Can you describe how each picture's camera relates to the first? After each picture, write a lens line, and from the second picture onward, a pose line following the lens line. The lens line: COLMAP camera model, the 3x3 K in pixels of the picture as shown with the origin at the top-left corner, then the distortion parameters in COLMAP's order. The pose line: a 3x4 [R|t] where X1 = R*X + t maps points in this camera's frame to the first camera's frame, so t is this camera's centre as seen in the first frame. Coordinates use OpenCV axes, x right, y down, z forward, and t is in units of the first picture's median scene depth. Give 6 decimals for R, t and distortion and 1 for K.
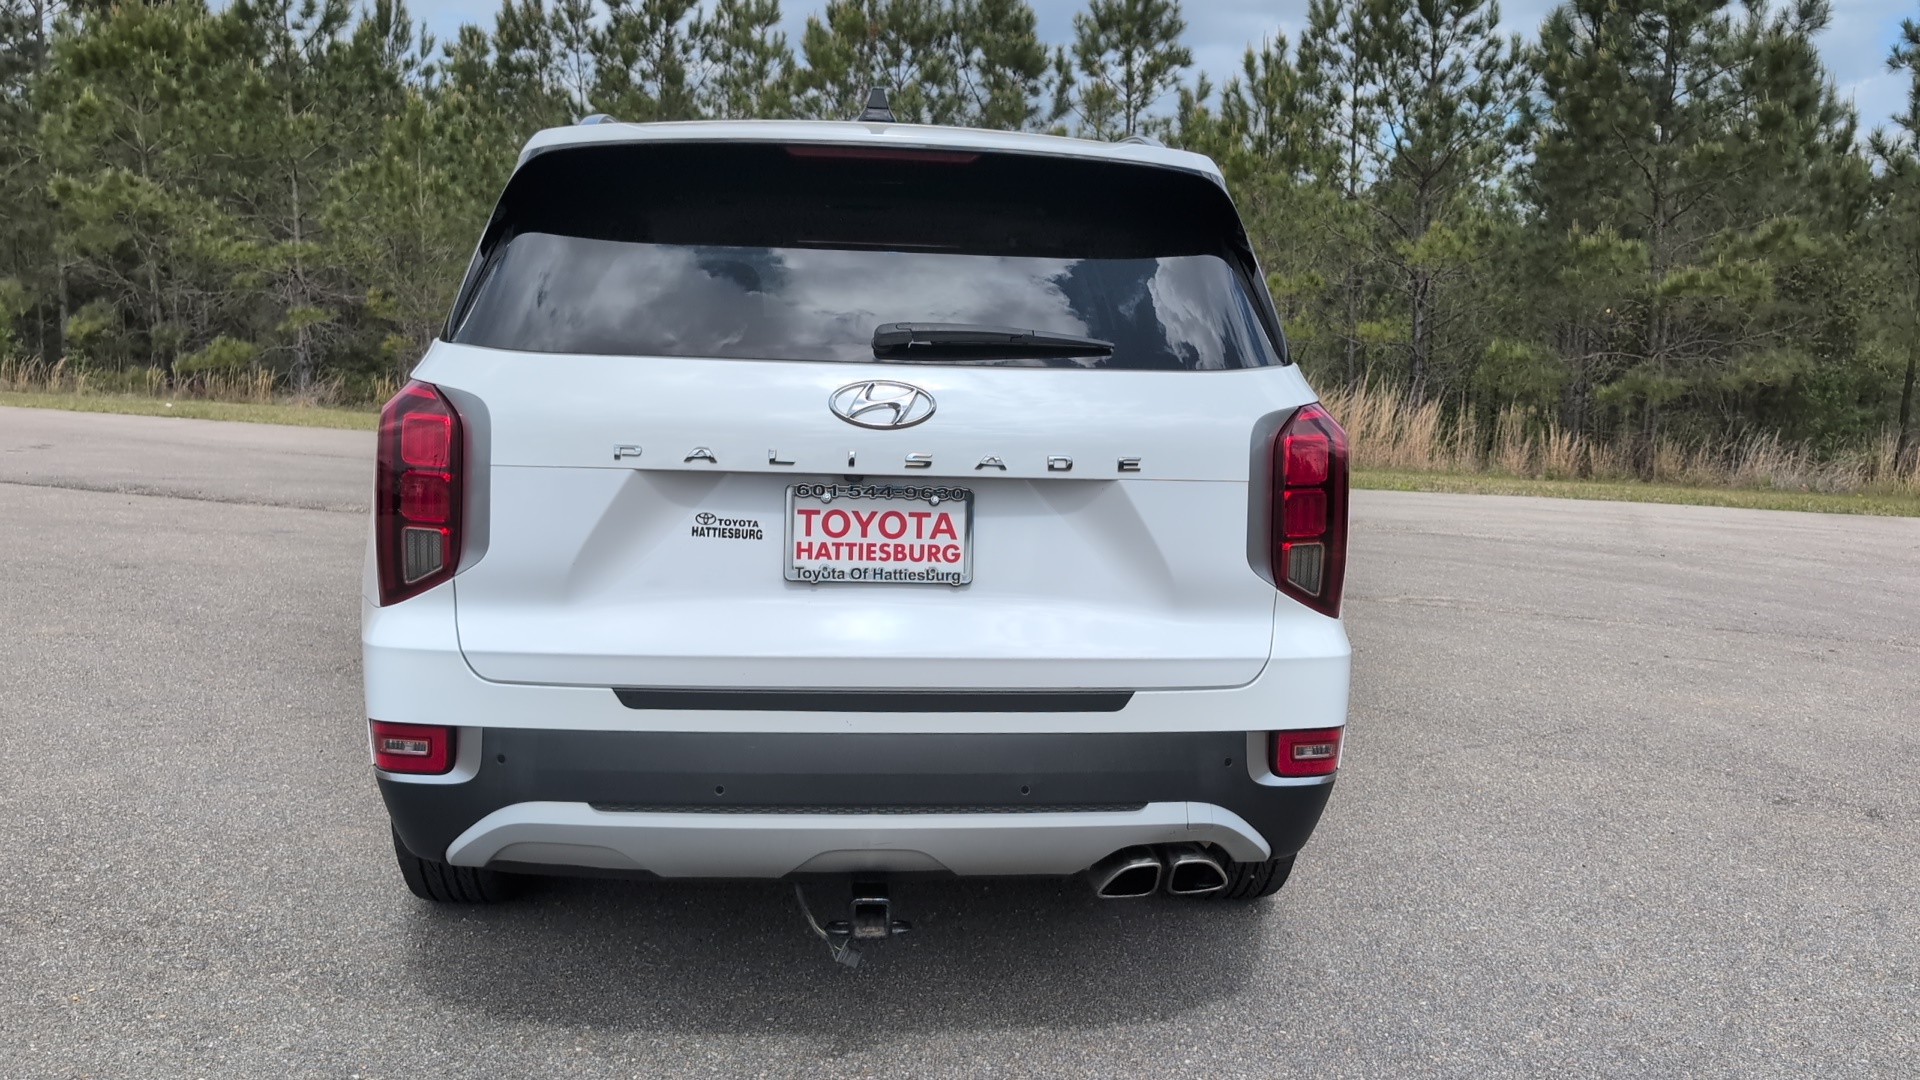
lens RADIAL K [[1588.7, 0, 960.0], [0, 1588.7, 540.0], [0, 0, 1]] dist [0.002120, -0.006921]
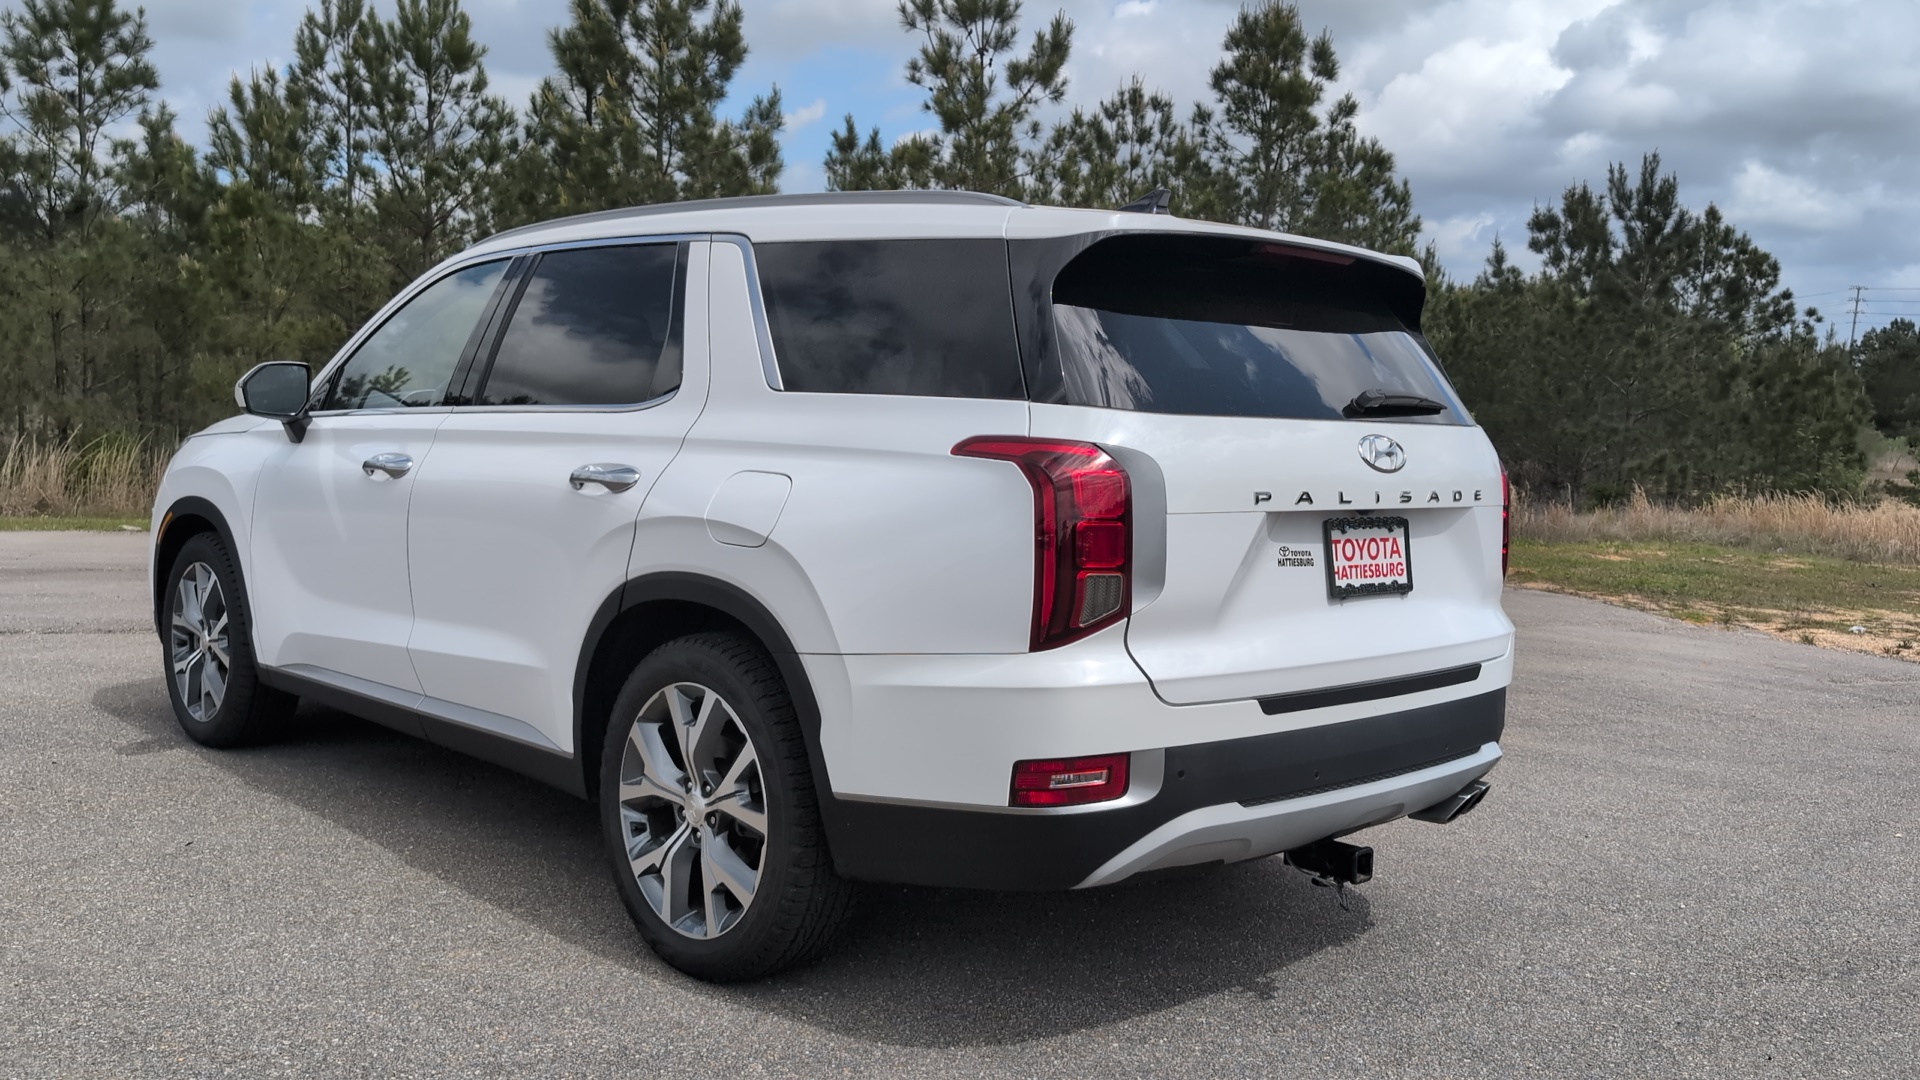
lens RADIAL K [[1588.7, 0, 960.0], [0, 1588.7, 540.0], [0, 0, 1]] dist [0.002120, -0.006921]
pose [[0.783530, -0.048393, 0.619467, -1.070821], [0.067221, 0.997713, -0.007082, -0.029298], [-0.617708, 0.047190, 0.784991, 0.203843]]
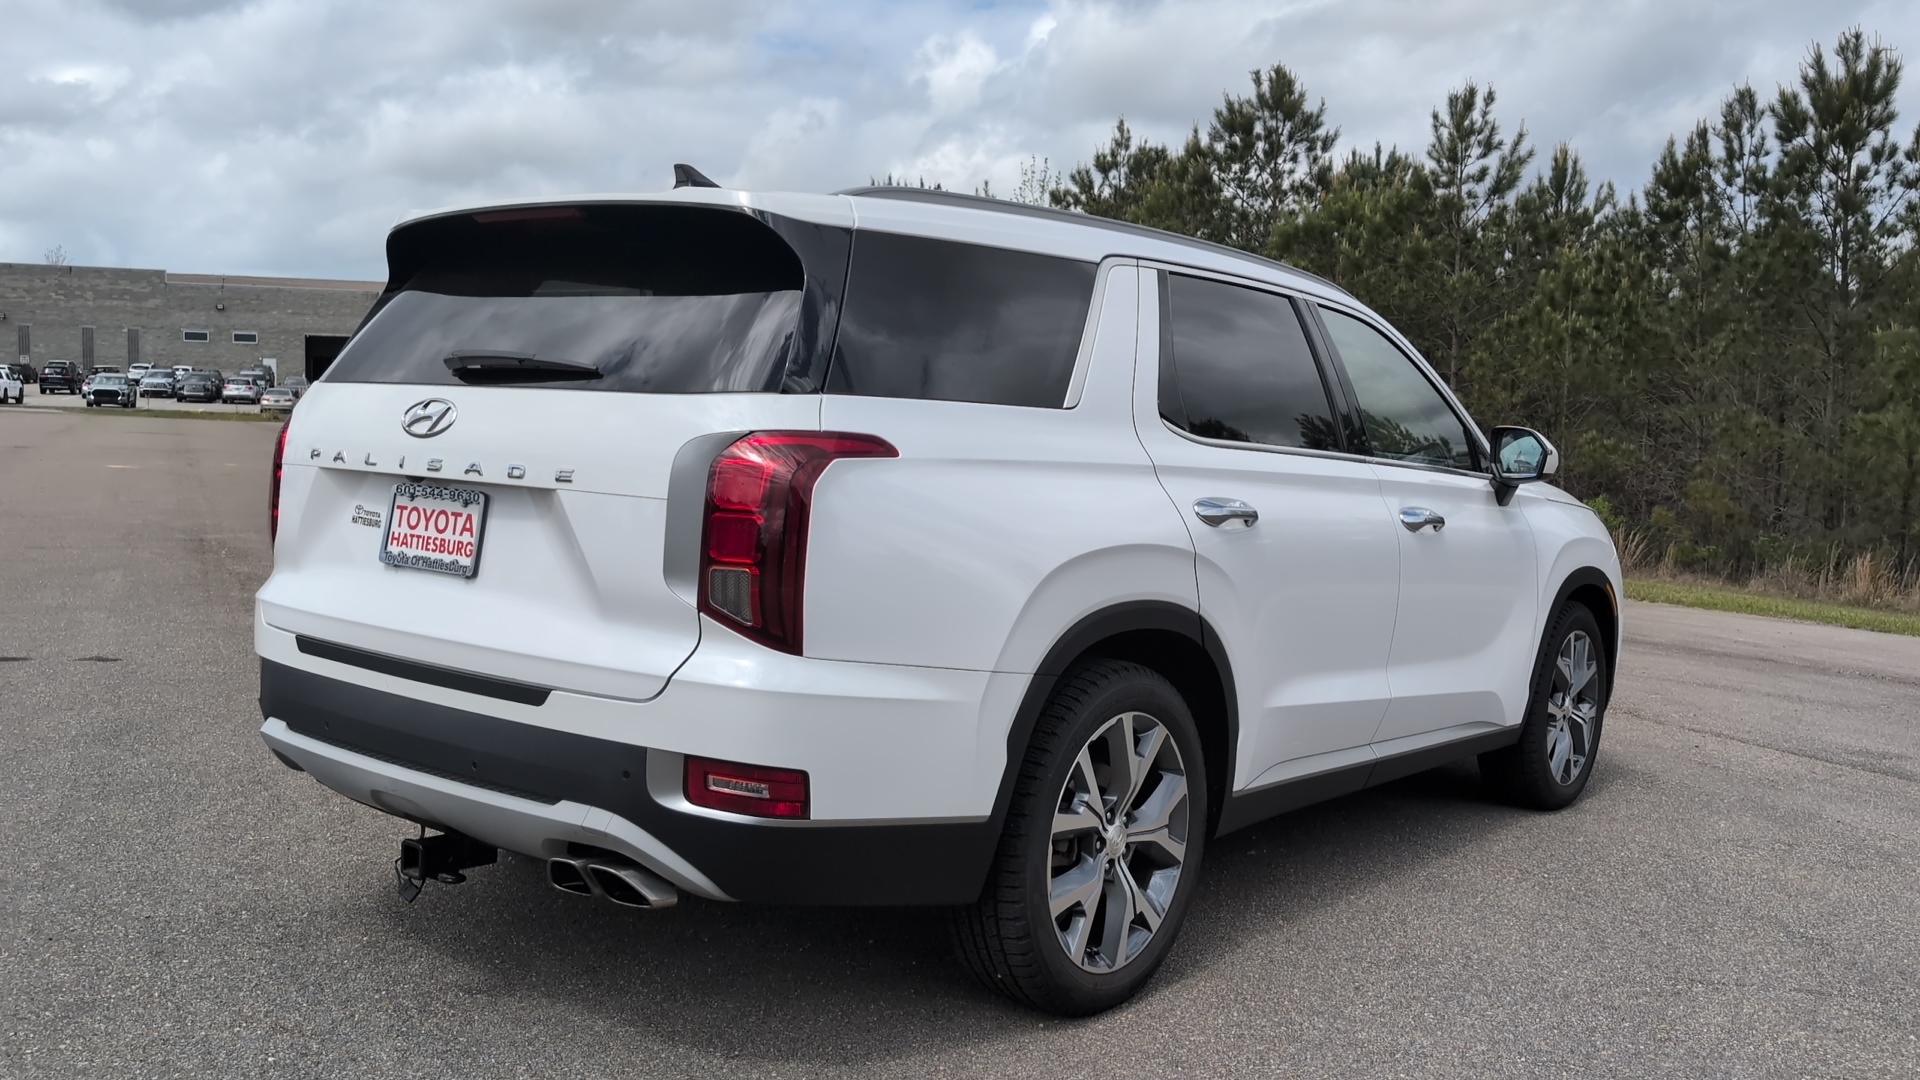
lens RADIAL K [[1550.3, 0, 982.8], [0, 1550.3, 519.1], [0, 0, 1]] dist [-0.007660, -0.002544]
pose [[0.741084, 0.039402, -0.670256, 1.005934], [-0.110230, 0.991871, -0.063570, 0.016977], [0.662302, 0.120993, 0.739403, 0.411619]]
